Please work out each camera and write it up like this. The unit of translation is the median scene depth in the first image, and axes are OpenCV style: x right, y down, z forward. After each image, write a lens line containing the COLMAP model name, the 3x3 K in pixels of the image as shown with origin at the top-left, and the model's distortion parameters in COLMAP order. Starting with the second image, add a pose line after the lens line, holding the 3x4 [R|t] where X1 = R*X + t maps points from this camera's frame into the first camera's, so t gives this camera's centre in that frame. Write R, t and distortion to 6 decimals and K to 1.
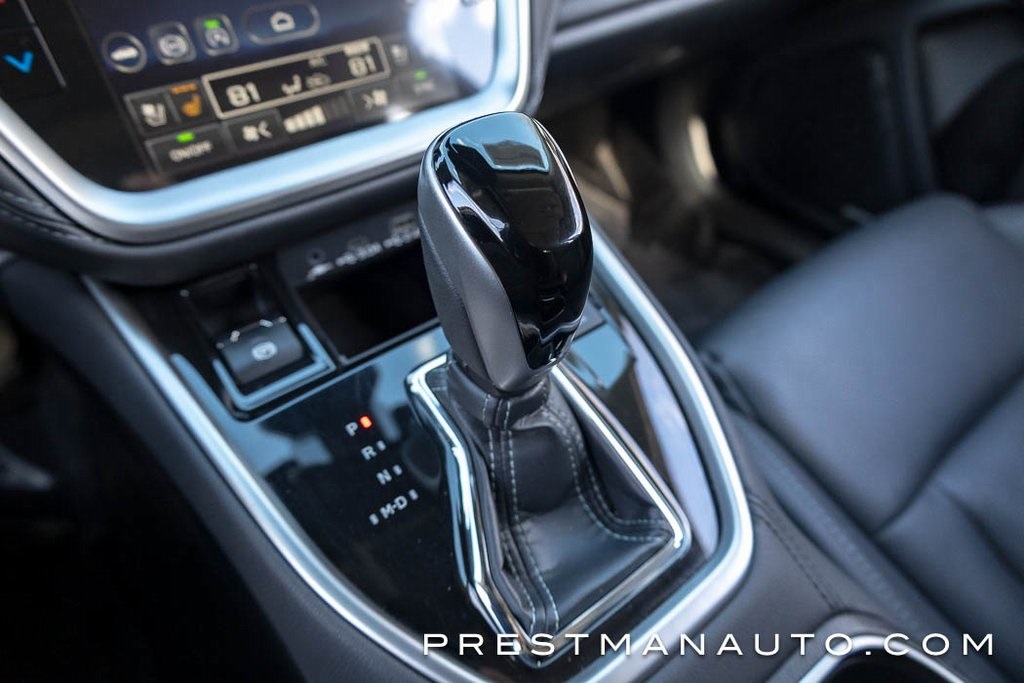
lens RADIAL K [[693.5, 0, 528.2], [0, 693.5, 343.0], [0, 0, 1]] dist [0.018981, 0.001581]
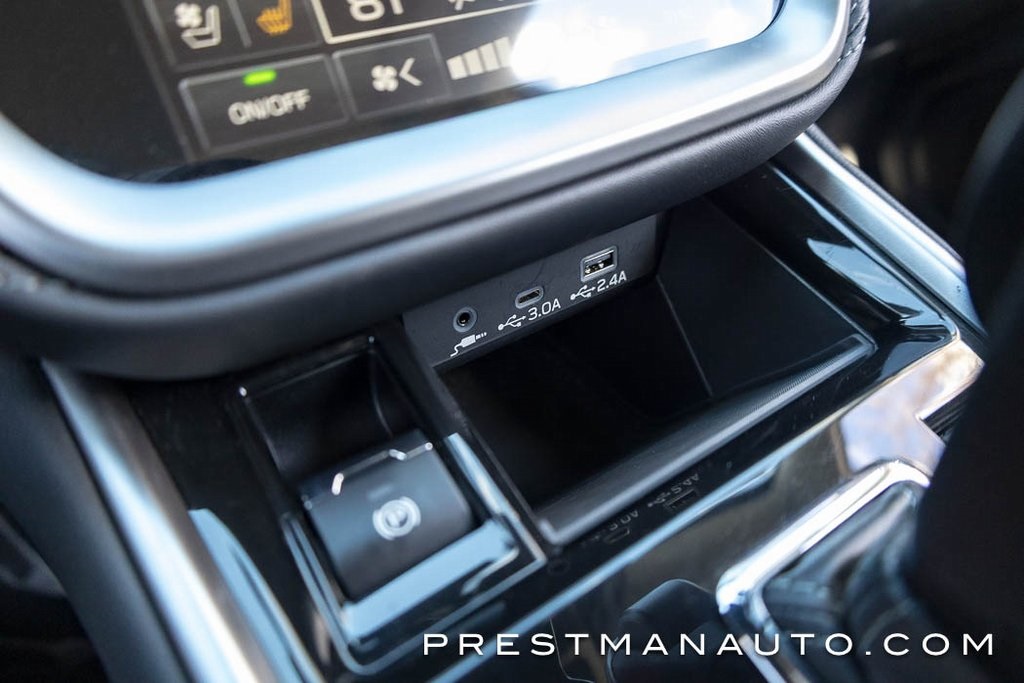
lens RADIAL K [[693.5, 0, 517.5], [0, 693.5, 337.1], [0, 0, 1]] dist [0.018981, 0.001581]
pose [[0.995125, 0.002439, -0.098593, -0.254724], [-0.011500, 0.995744, -0.091437, -0.070705], [0.097950, 0.092125, 0.990918, 0.533103]]
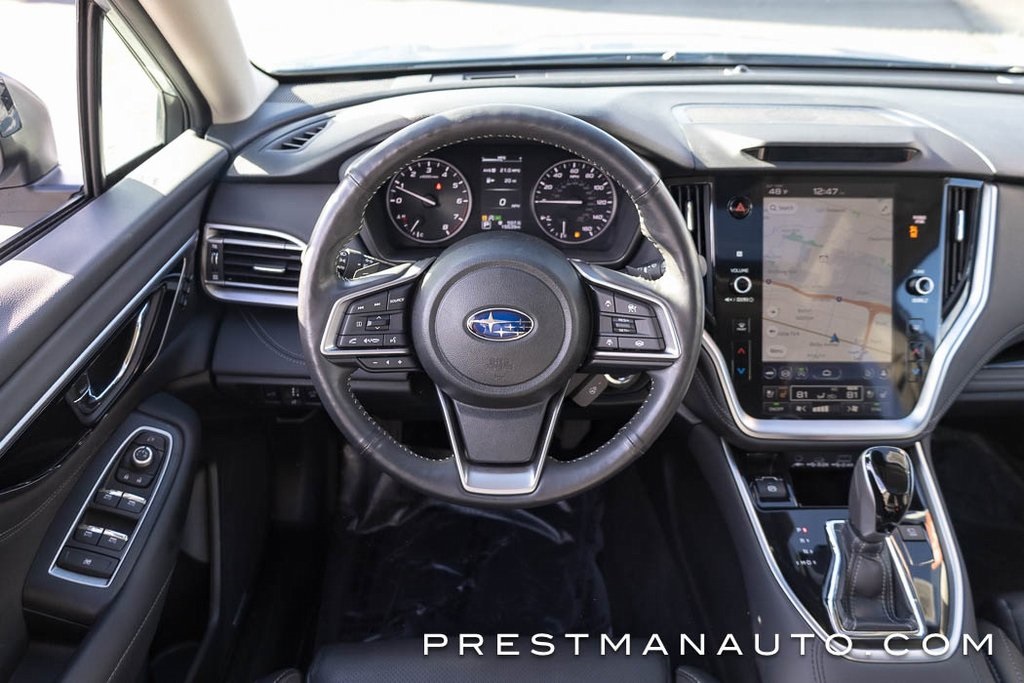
lens RADIAL K [[805.0, 0, 510.0], [0, 805.0, 319.1], [0, 0, 1]] dist [0.014946, 0.013107]
pose [[0.796702, 0.285537, -0.532667, 0.251368], [-0.412160, 0.901305, -0.133316, 0.244084], [0.442029, 0.325758, 0.835758, -2.105806]]
